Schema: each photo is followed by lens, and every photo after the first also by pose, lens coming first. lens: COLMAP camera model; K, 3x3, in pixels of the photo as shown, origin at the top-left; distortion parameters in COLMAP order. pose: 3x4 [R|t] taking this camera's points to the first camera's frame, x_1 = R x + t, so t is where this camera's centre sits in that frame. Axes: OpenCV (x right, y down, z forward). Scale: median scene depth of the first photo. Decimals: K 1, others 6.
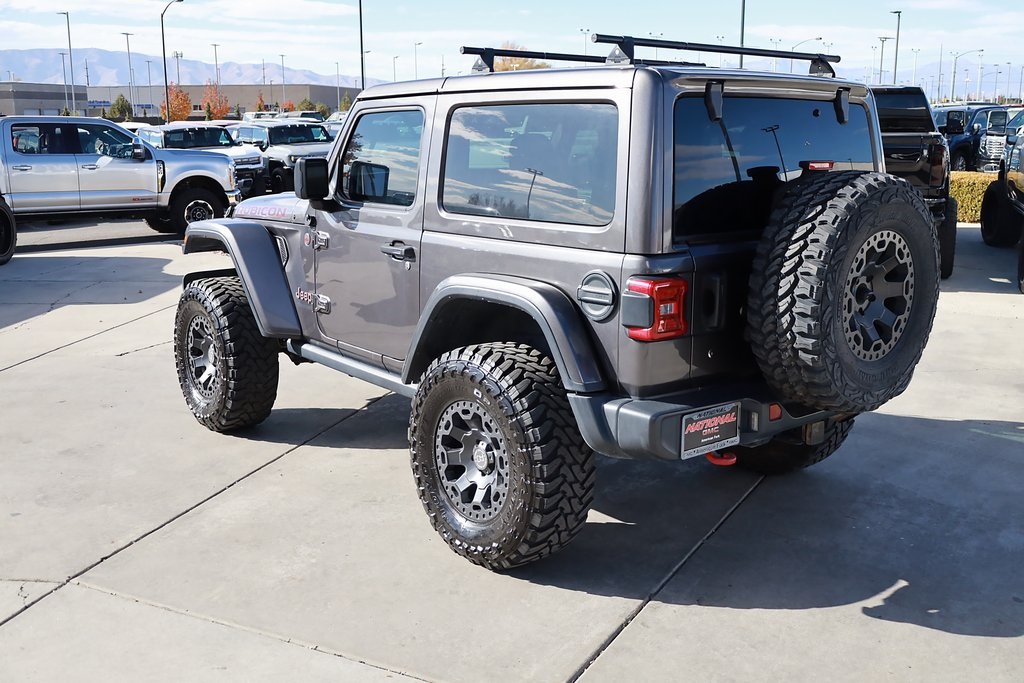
lens RADIAL K [[1034.4, 0, 513.5], [0, 1034.4, 354.8], [0, 0, 1]] dist [-0.007633, 0.002735]
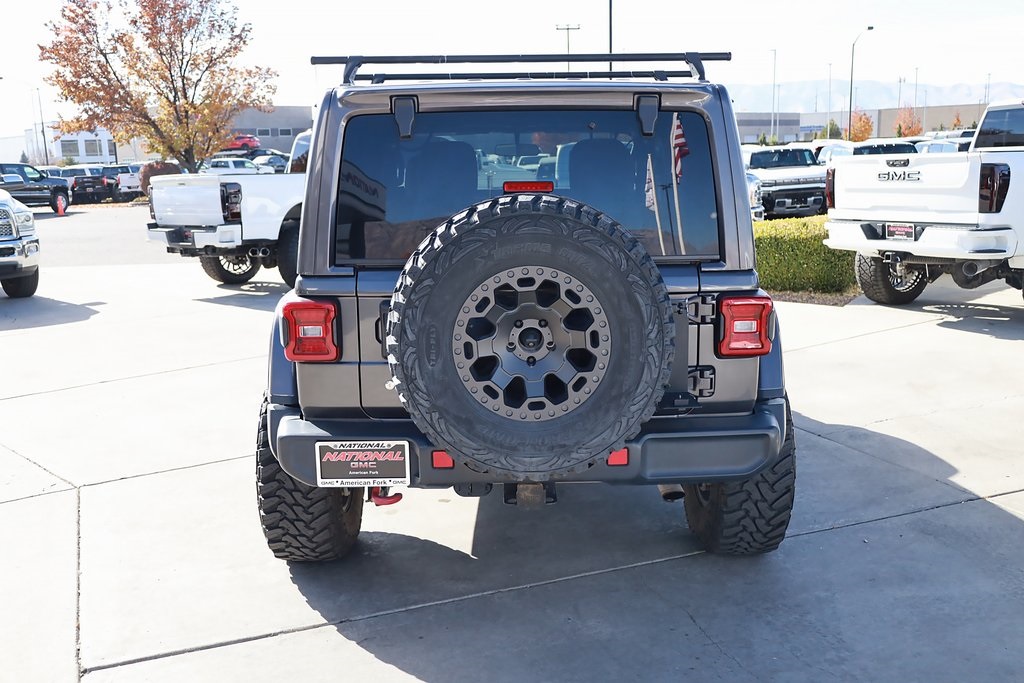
lens RADIAL K [[949.6, 0, 512.0], [0, 949.6, 341.5], [0, 0, 1]] dist [-0.019194, 0.009264]
pose [[0.769935, 0.108672, -0.628801, 0.698521], [-0.118616, 0.992592, 0.026304, -0.065711], [0.627001, 0.054333, 0.777121, 0.335466]]
